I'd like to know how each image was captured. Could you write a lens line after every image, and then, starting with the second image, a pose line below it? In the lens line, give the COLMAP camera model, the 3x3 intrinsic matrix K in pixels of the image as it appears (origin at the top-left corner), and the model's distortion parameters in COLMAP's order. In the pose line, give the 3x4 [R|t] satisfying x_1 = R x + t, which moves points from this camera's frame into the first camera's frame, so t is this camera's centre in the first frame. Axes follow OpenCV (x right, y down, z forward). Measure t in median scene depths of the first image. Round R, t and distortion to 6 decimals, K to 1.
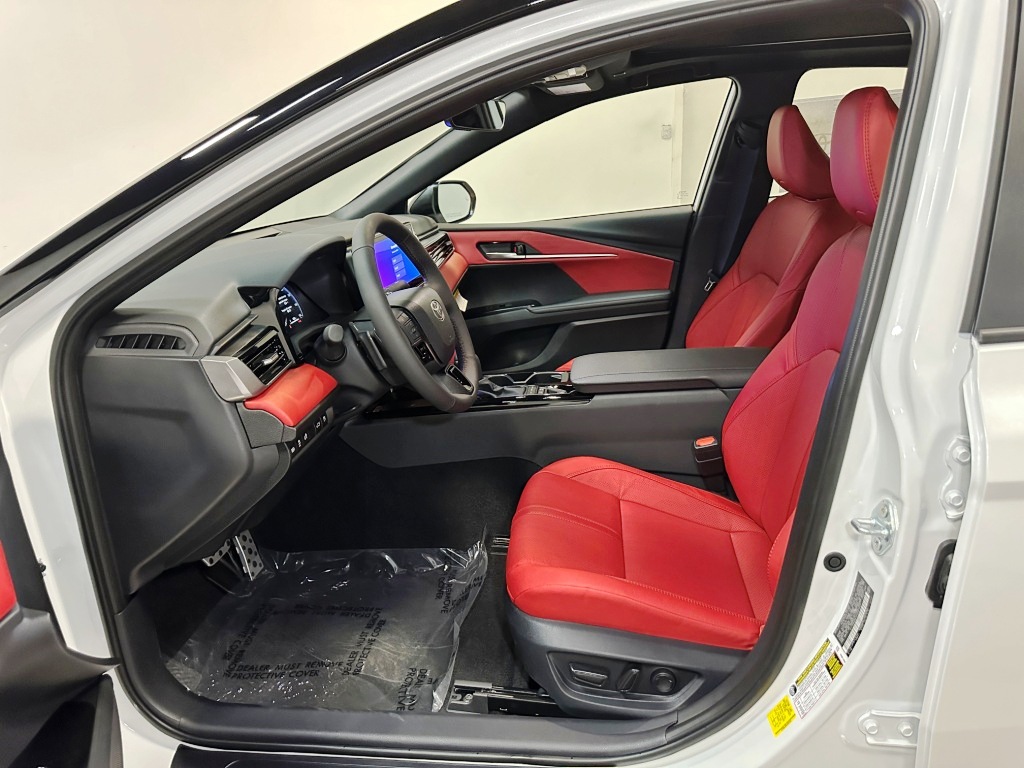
lens RADIAL K [[709.8, 0, 512.0], [0, 709.8, 384.0], [0, 0, 1]] dist [0.060551, -0.086130]
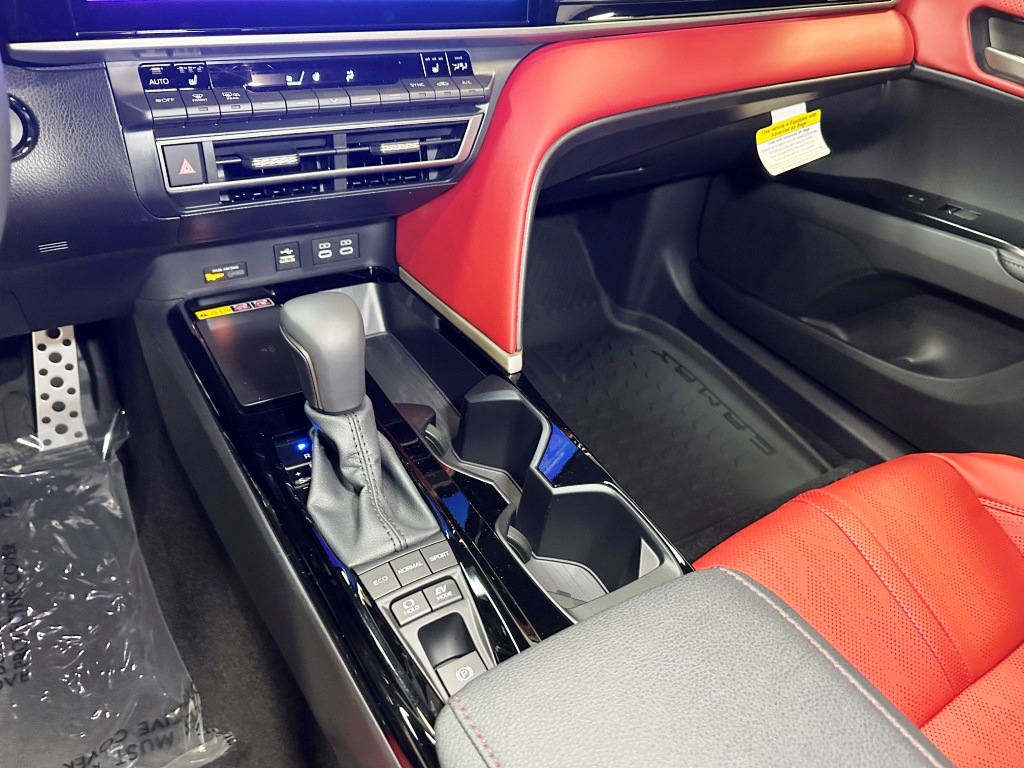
lens RADIAL K [[721.6, 0, 512.0], [0, 721.6, 384.0], [0, 0, 1]] dist [0.017139, -0.045310]
pose [[0.599501, 0.583192, -0.548166, 0.152249], [-0.377345, 0.809939, 0.449009, -0.172360], [0.705840, -0.062334, 0.705623, 0.835691]]
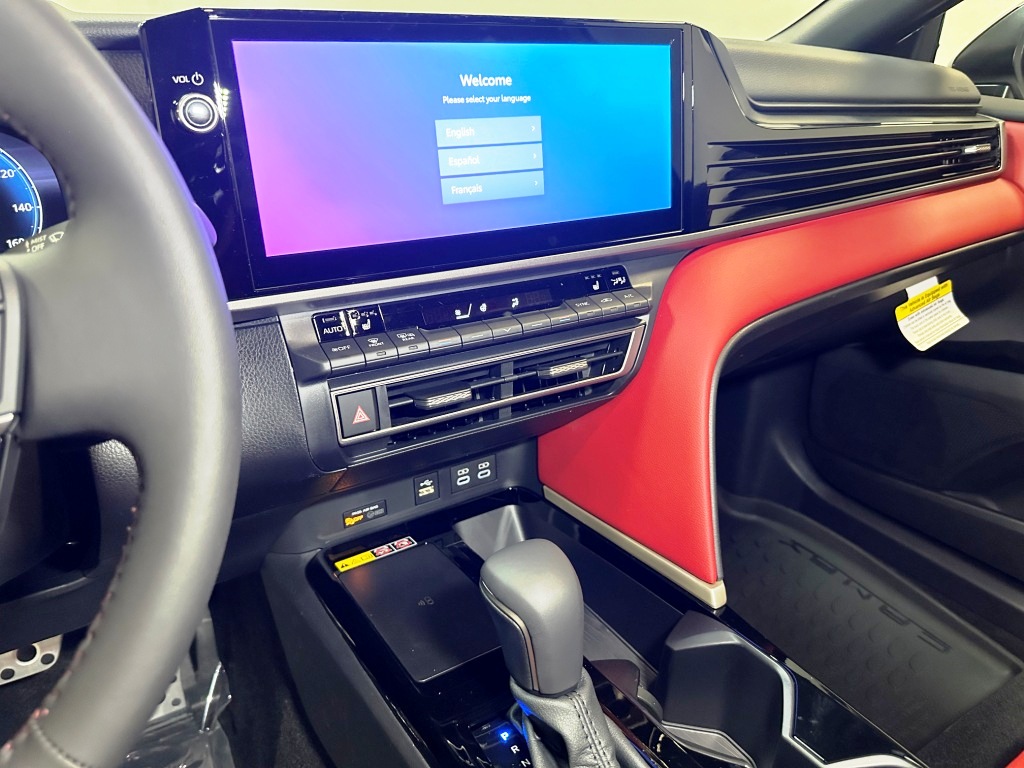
lens RADIAL K [[709.8, 0, 512.0], [0, 709.8, 384.0], [0, 0, 1]] dist [0.060551, -0.086130]
pose [[0.617003, 0.369486, -0.694829, 0.072882], [-0.280757, 0.928177, 0.244261, -0.152719], [0.735175, 0.044368, 0.676424, 0.816479]]
